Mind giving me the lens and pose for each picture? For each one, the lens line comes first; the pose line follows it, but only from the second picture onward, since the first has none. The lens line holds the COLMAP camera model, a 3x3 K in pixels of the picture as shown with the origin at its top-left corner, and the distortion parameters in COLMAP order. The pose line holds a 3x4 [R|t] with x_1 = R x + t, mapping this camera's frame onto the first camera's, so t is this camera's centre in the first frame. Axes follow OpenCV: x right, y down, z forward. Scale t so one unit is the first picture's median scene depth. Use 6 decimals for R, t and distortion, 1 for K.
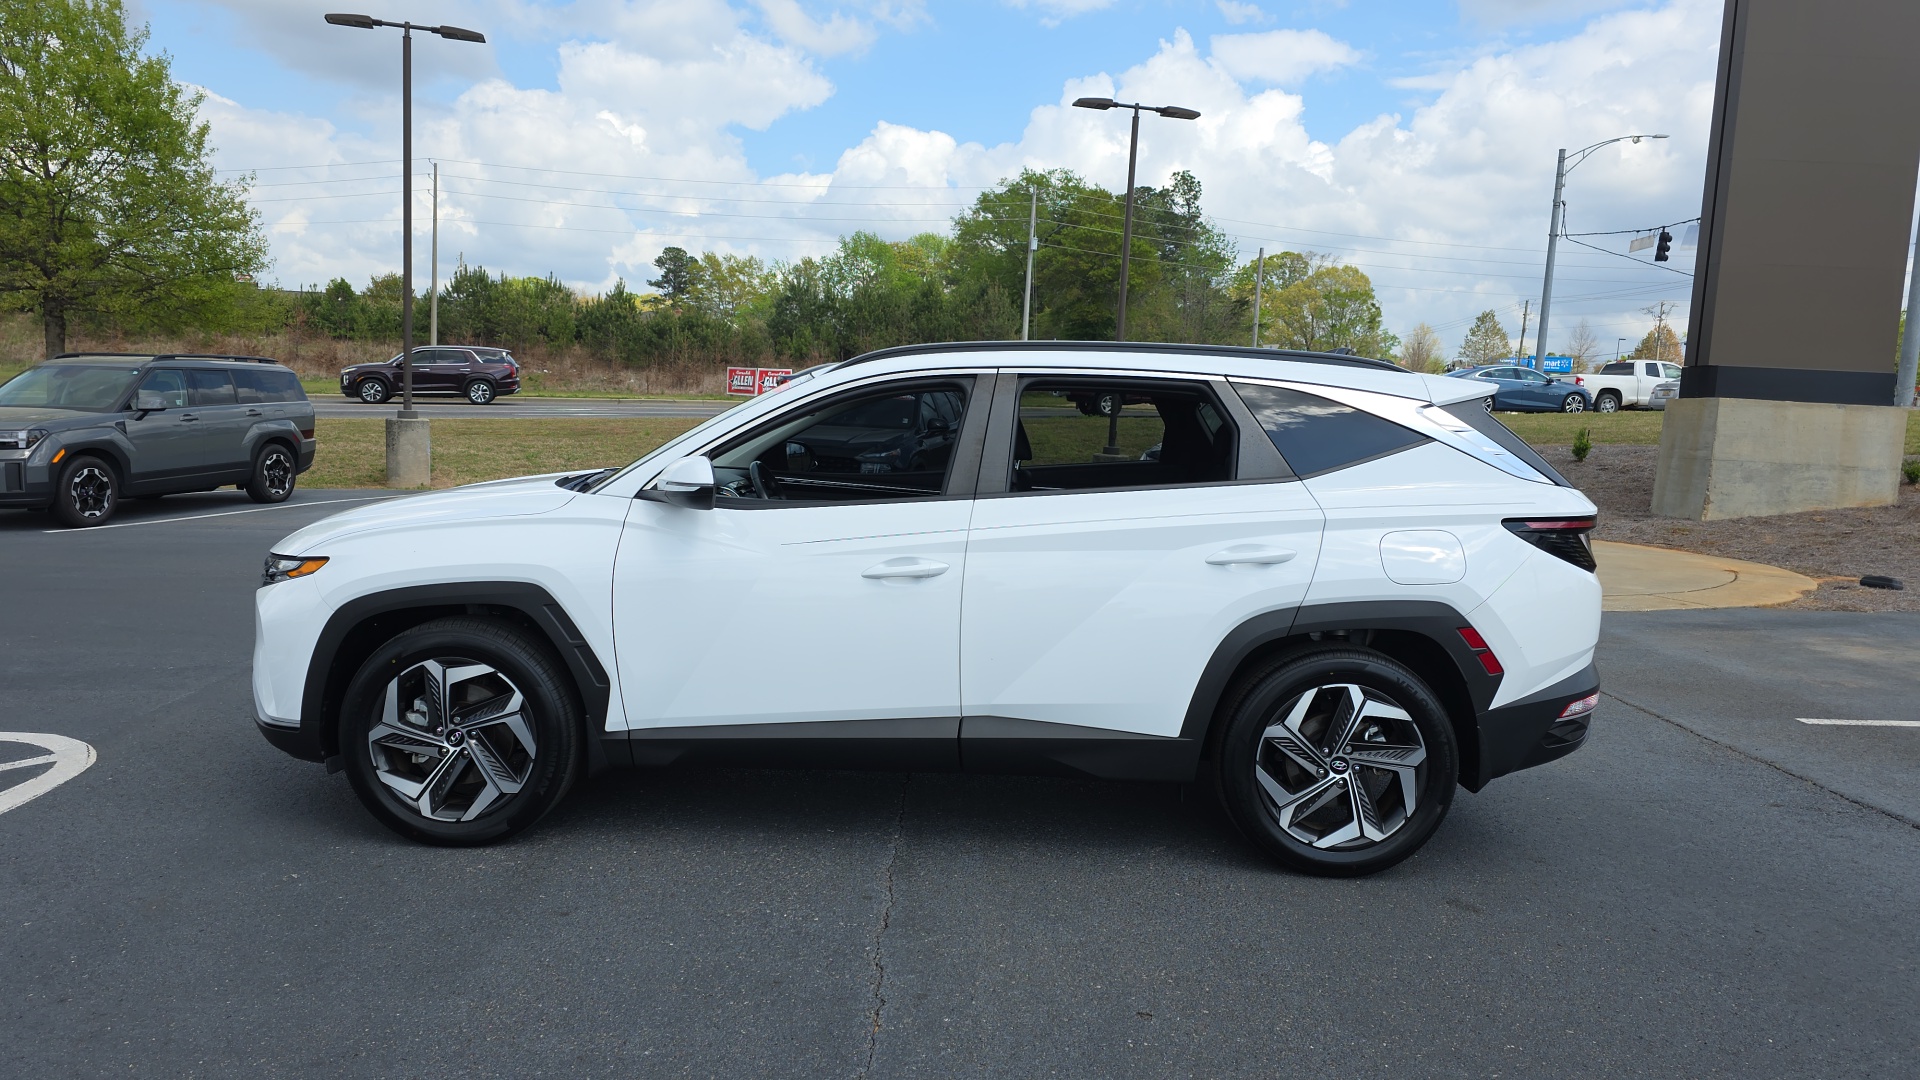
lens RADIAL K [[1265.2, 0, 930.5], [0, 1265.2, 562.2], [0, 0, 1]] dist [0.048910, -0.039460]
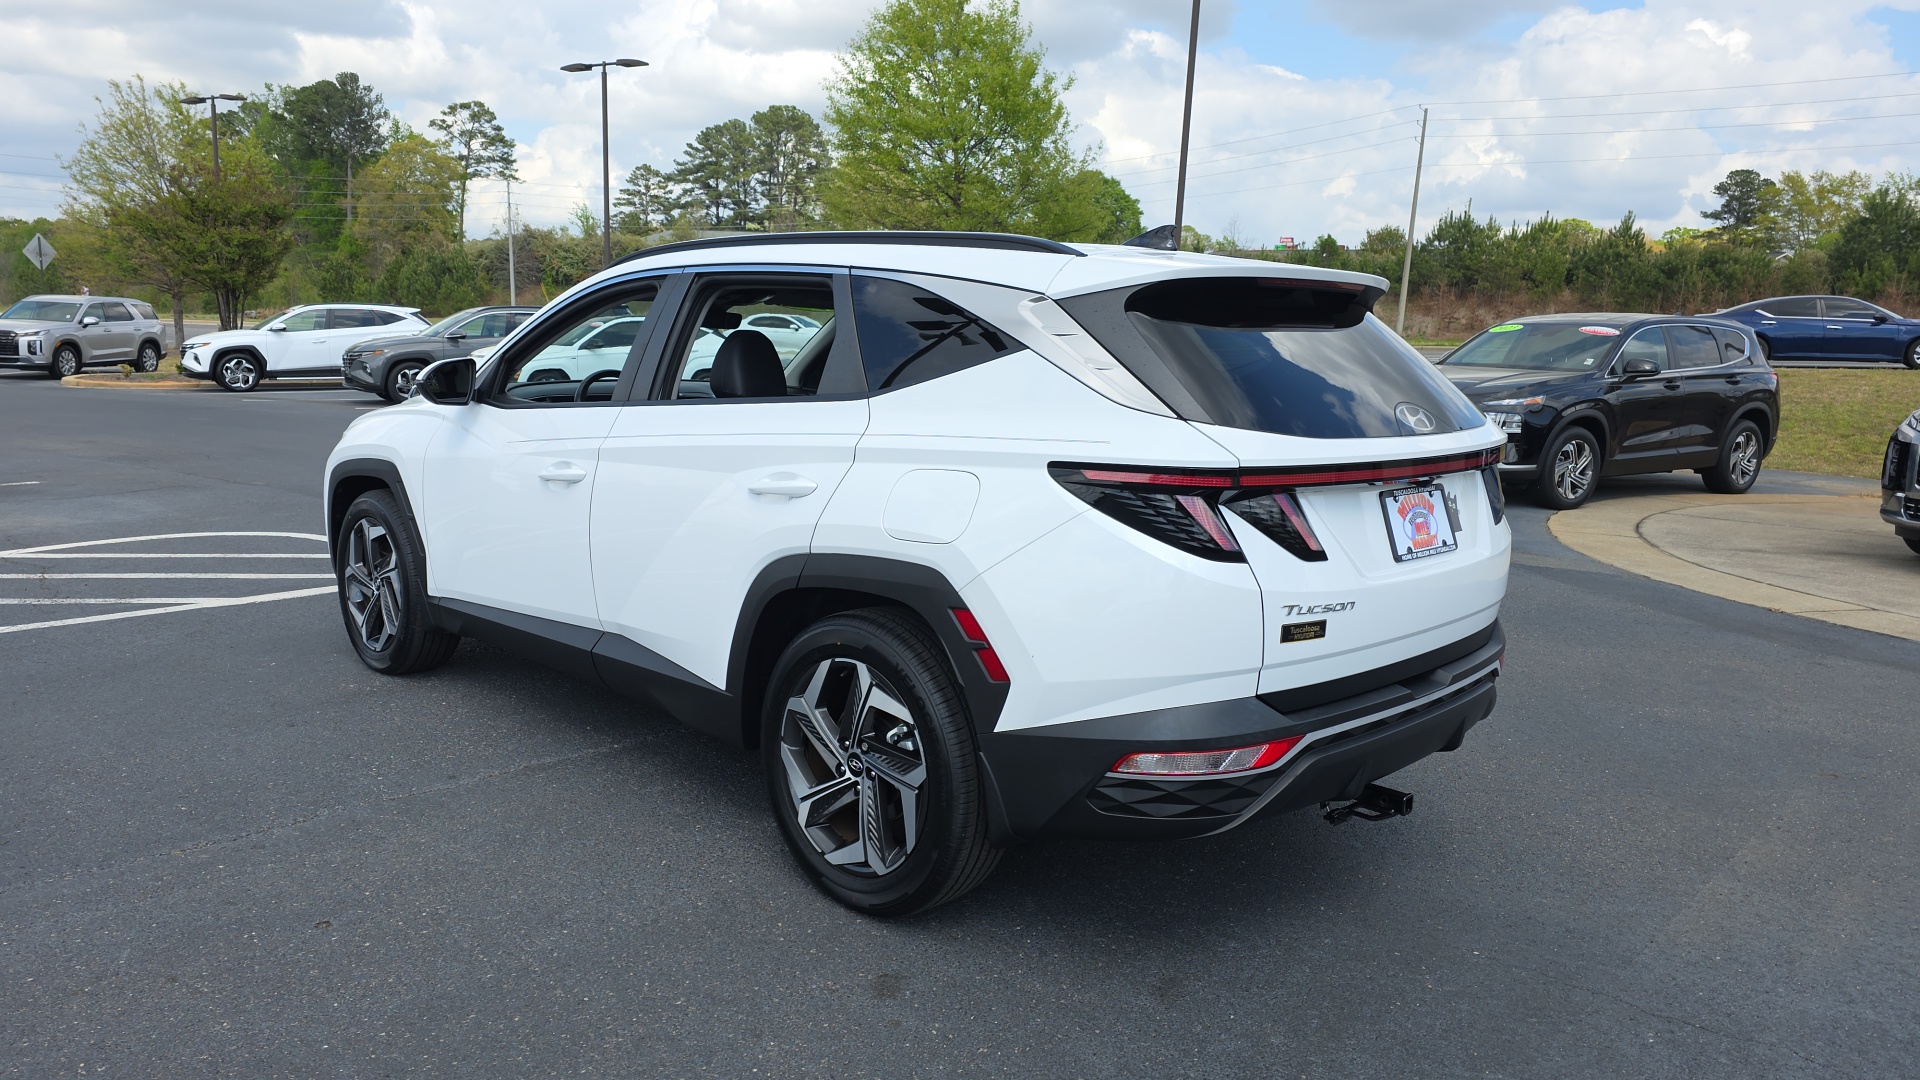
lens RADIAL K [[1286.2, 0, 960.0], [0, 1286.2, 540.0], [0, 0, 1]] dist [0.061065, -0.057958]
pose [[0.715135, 0.103601, -0.691266, 0.875133], [-0.093546, 0.994244, 0.052232, -0.023377], [0.692698, 0.027312, 0.720710, 0.460914]]
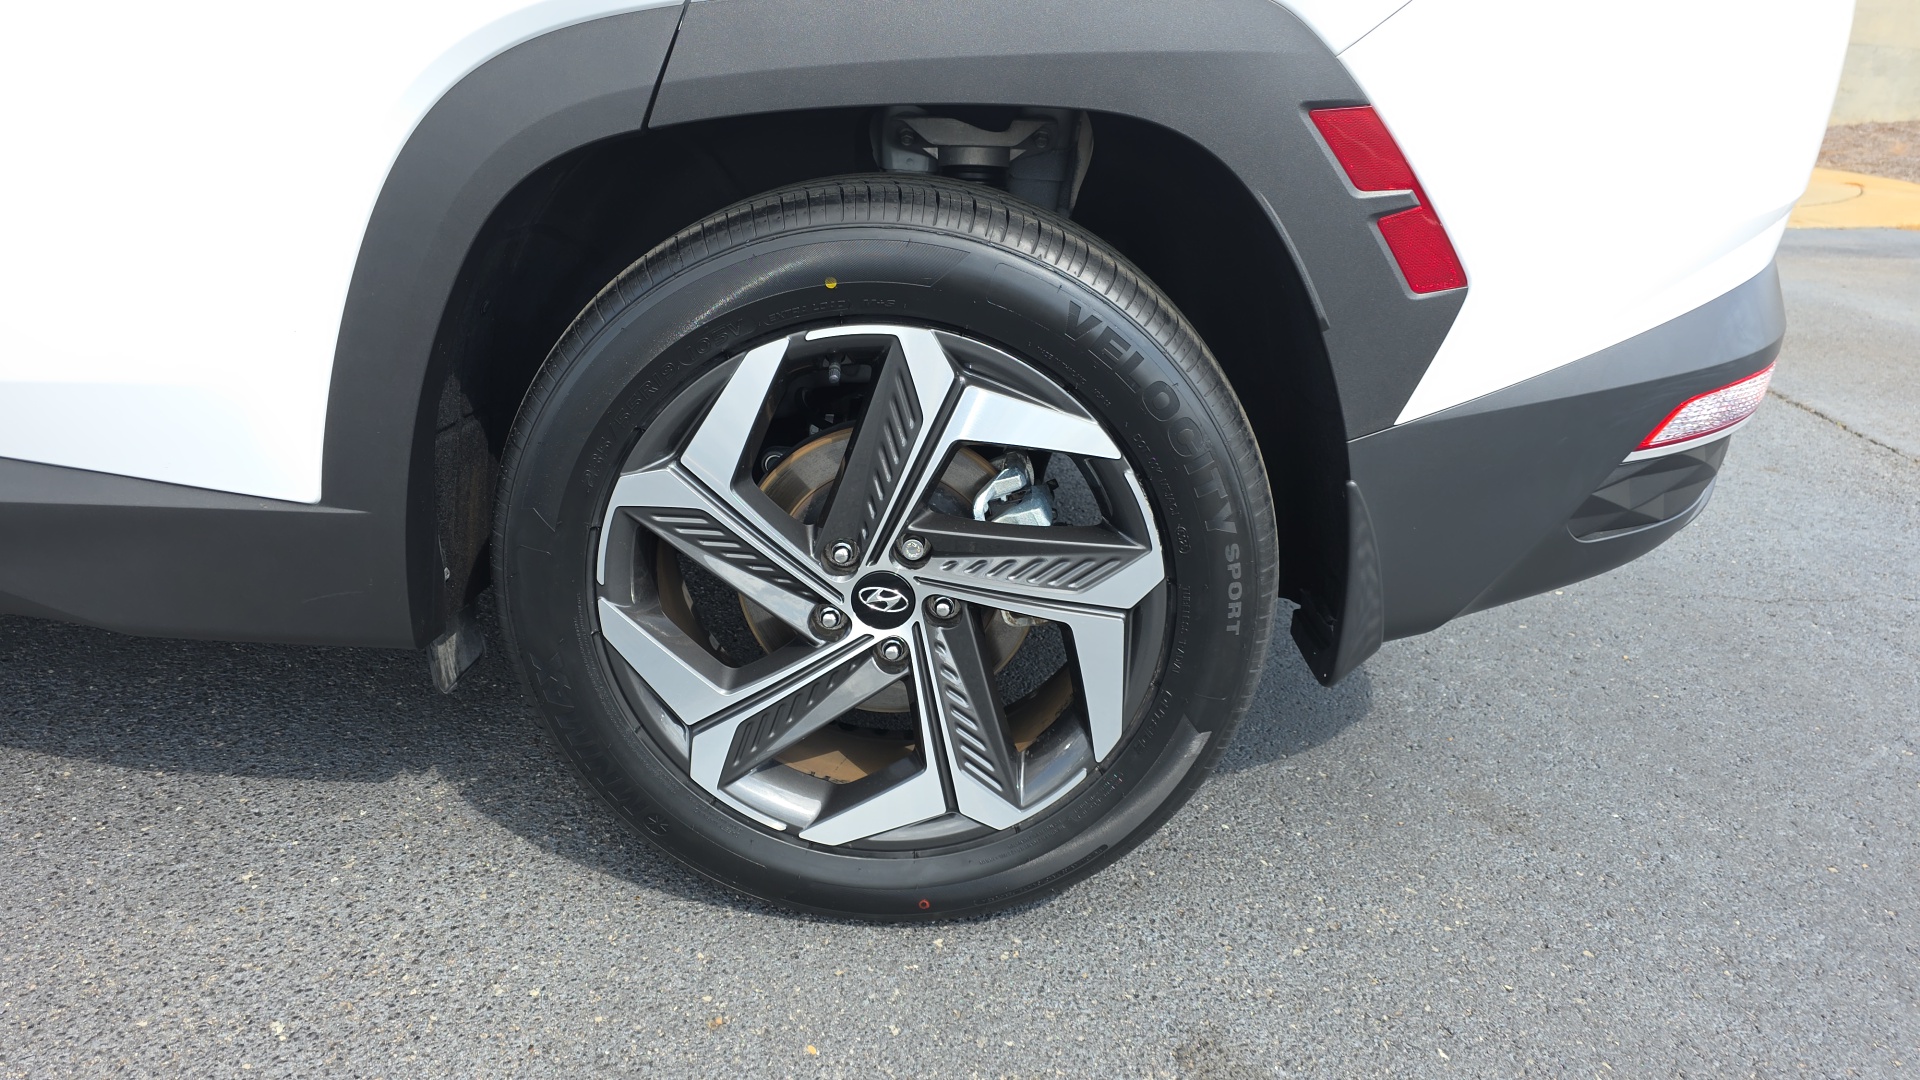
lens RADIAL K [[1265.2, 0, 930.5], [0, 1265.2, 562.2], [0, 0, 1]] dist [0.048910, -0.039460]
pose [[0.999812, 0.016573, -0.010114, 0.326984], [-0.013182, 0.961895, 0.273101, 0.067350], [0.014255, -0.272916, 0.961932, 0.696171]]
